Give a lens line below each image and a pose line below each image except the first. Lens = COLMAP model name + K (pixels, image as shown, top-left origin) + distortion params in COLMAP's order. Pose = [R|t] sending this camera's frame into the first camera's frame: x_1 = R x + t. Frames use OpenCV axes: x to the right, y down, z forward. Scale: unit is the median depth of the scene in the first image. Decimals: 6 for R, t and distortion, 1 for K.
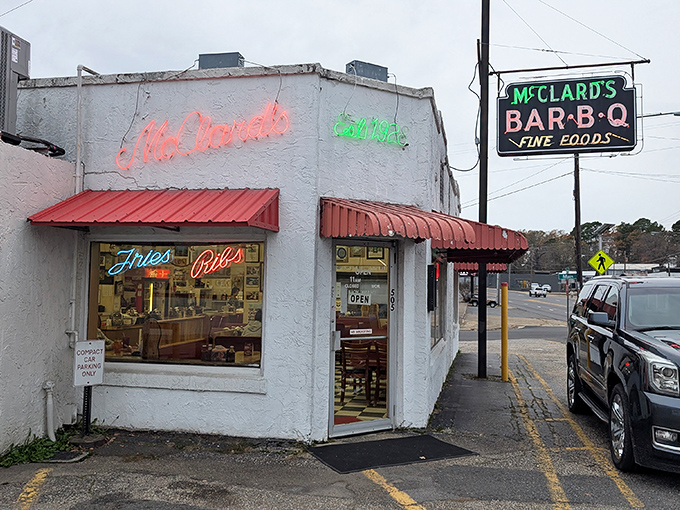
lens RADIAL K [[571.3, 0, 343.0], [0, 571.3, 253.6], [0, 0, 1]] dist [0.016065, -0.042914]
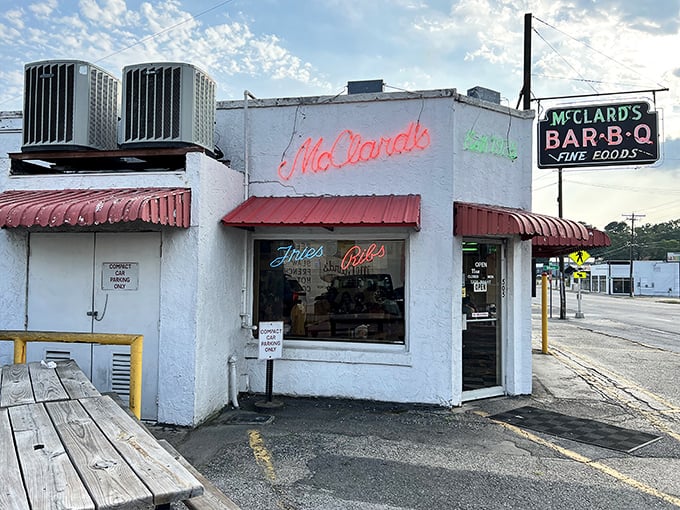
lens RADIAL K [[459.0, 0, 338.8], [0, 459.0, 257.4], [0, 0, 1]] dist [0.018495, -0.020438]
pose [[0.999996, -0.000910, -0.002709, -0.266451], [0.000956, 0.999856, 0.016960, 0.001001], [0.002693, -0.016962, 0.999853, 0.038028]]
